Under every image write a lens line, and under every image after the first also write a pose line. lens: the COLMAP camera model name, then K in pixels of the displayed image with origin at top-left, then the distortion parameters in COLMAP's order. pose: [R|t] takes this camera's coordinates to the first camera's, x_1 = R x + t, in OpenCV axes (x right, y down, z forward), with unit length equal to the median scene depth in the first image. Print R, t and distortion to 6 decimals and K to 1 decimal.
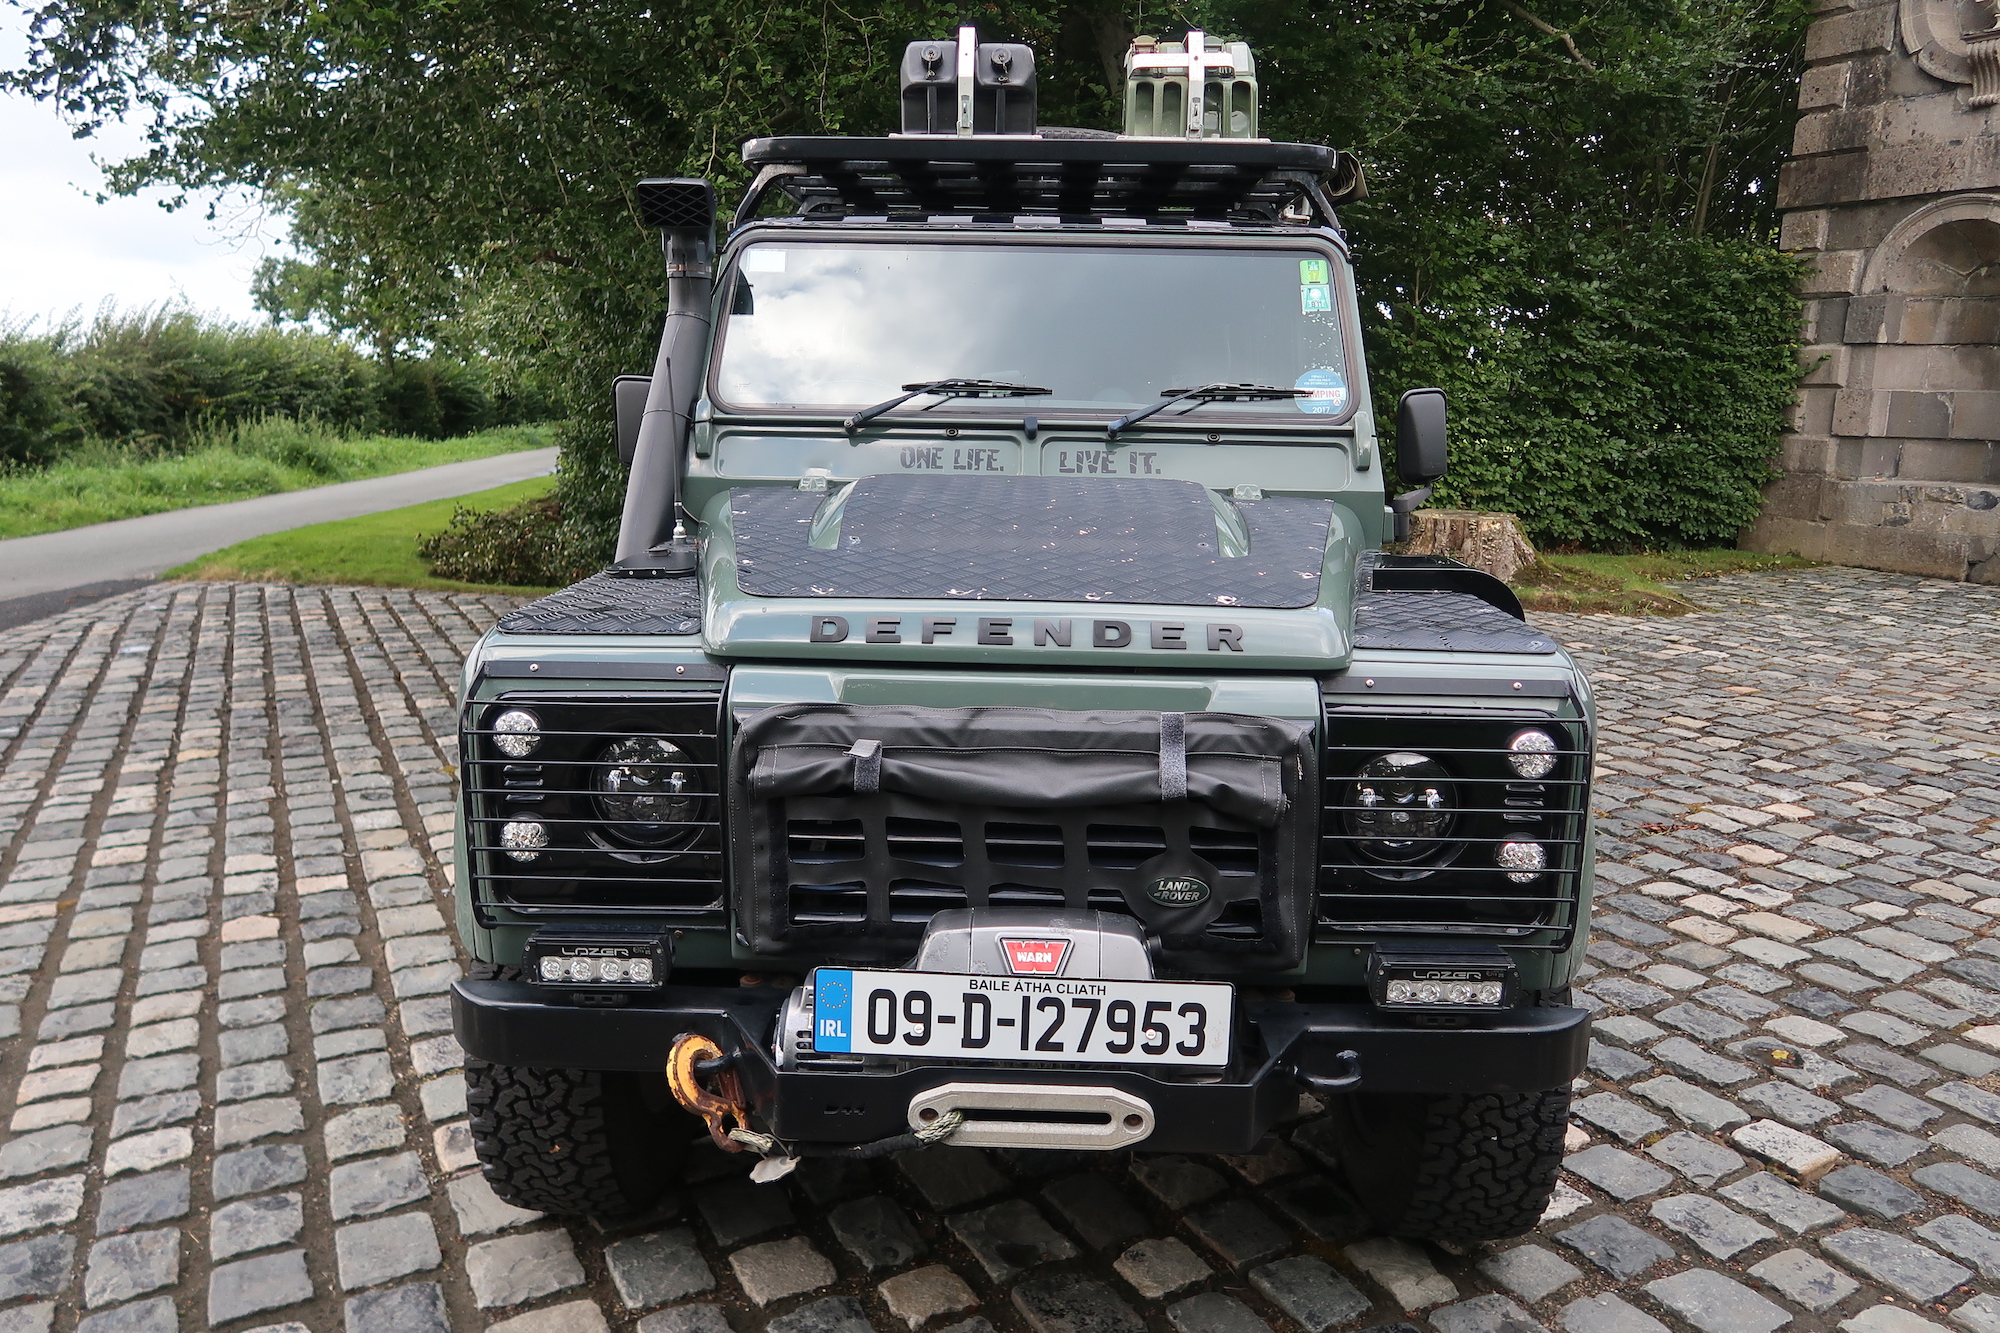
lens RADIAL K [[1378.5, 0, 1000.0], [0, 1378.5, 666.5], [0, 0, 1]] dist [-0.022050, 0.000722]
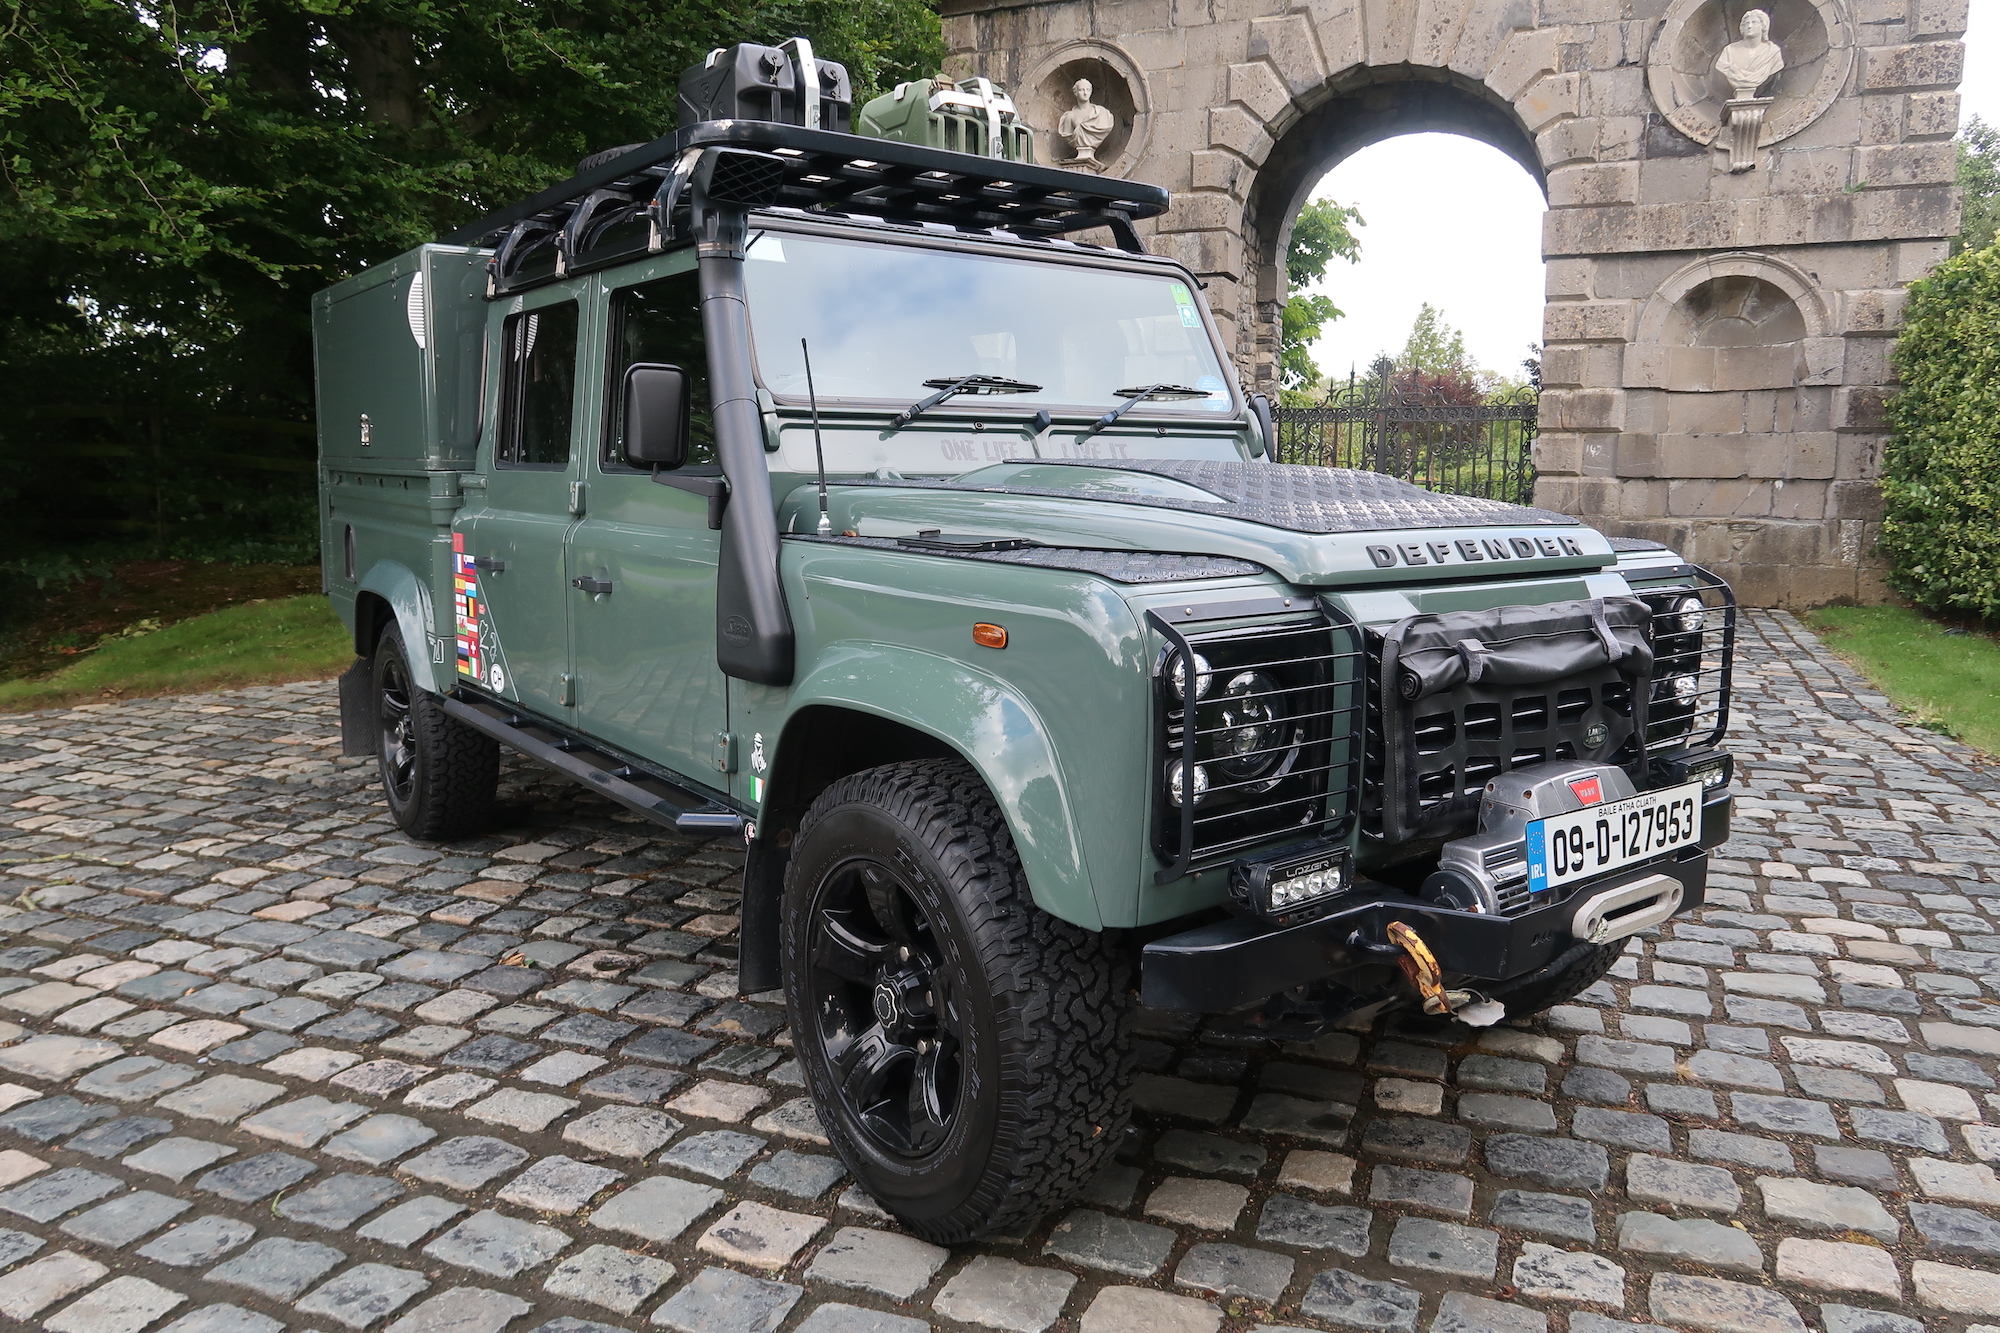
lens RADIAL K [[1378.5, 0, 1000.0], [0, 1378.5, 666.5], [0, 0, 1]] dist [-0.022050, 0.000722]
pose [[0.785487, -0.102258, 0.610372, -1.201298], [0.131604, 0.991297, -0.003286, 0.029036], [-0.604724, 0.082909, 0.792108, 0.322222]]
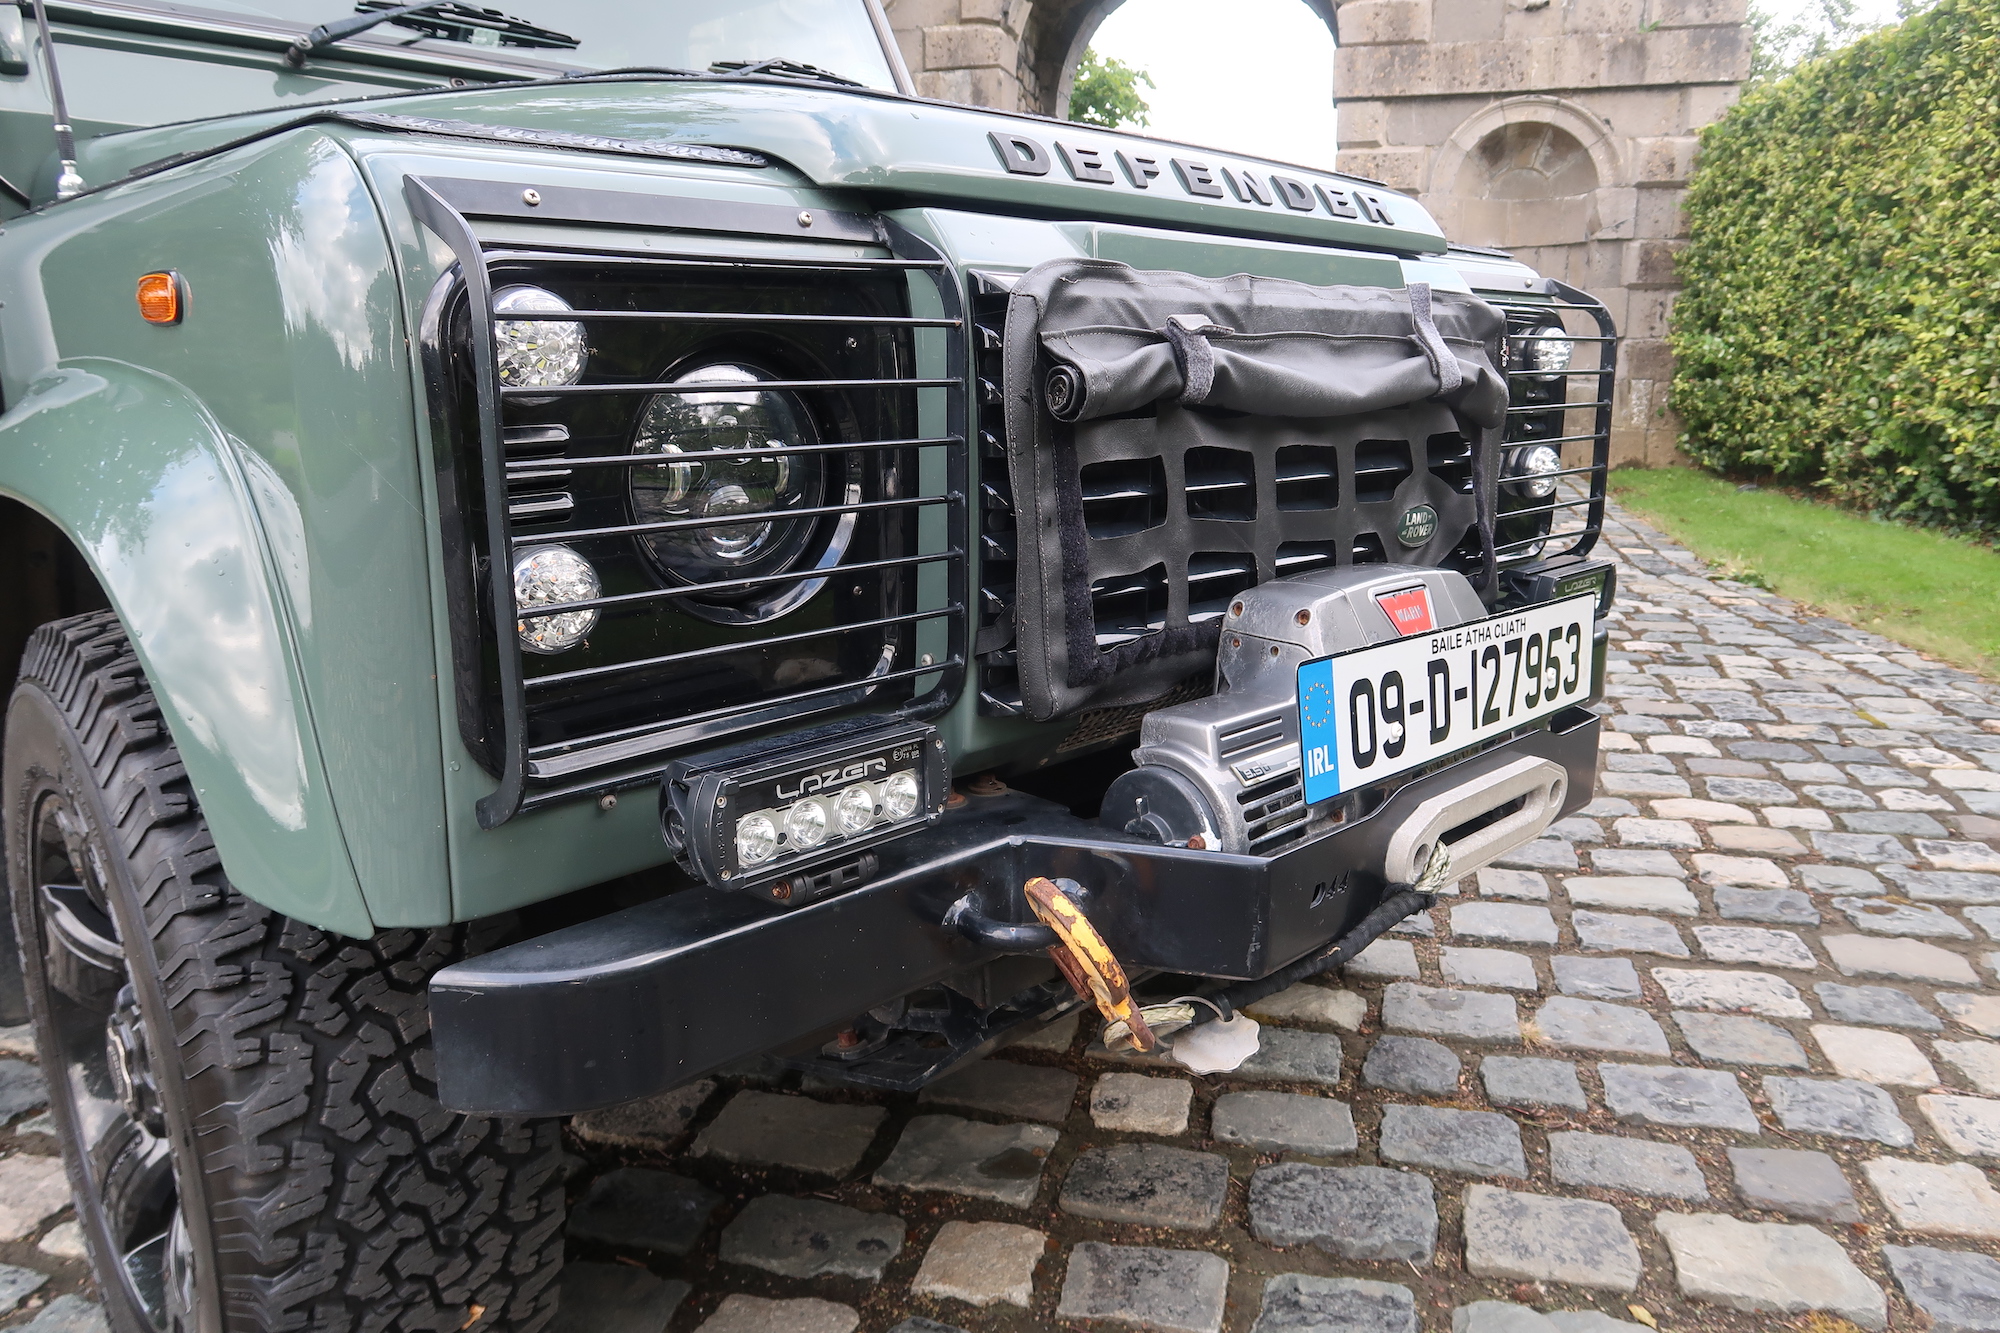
lens RADIAL K [[1378.5, 0, 1000.0], [0, 1378.5, 666.5], [0, 0, 1]] dist [-0.022050, 0.000722]
pose [[0.692289, -0.171611, 0.700917, -0.634831], [0.154817, 0.984015, 0.088013, 0.147755], [-0.704817, 0.047584, 0.707791, 0.671024]]
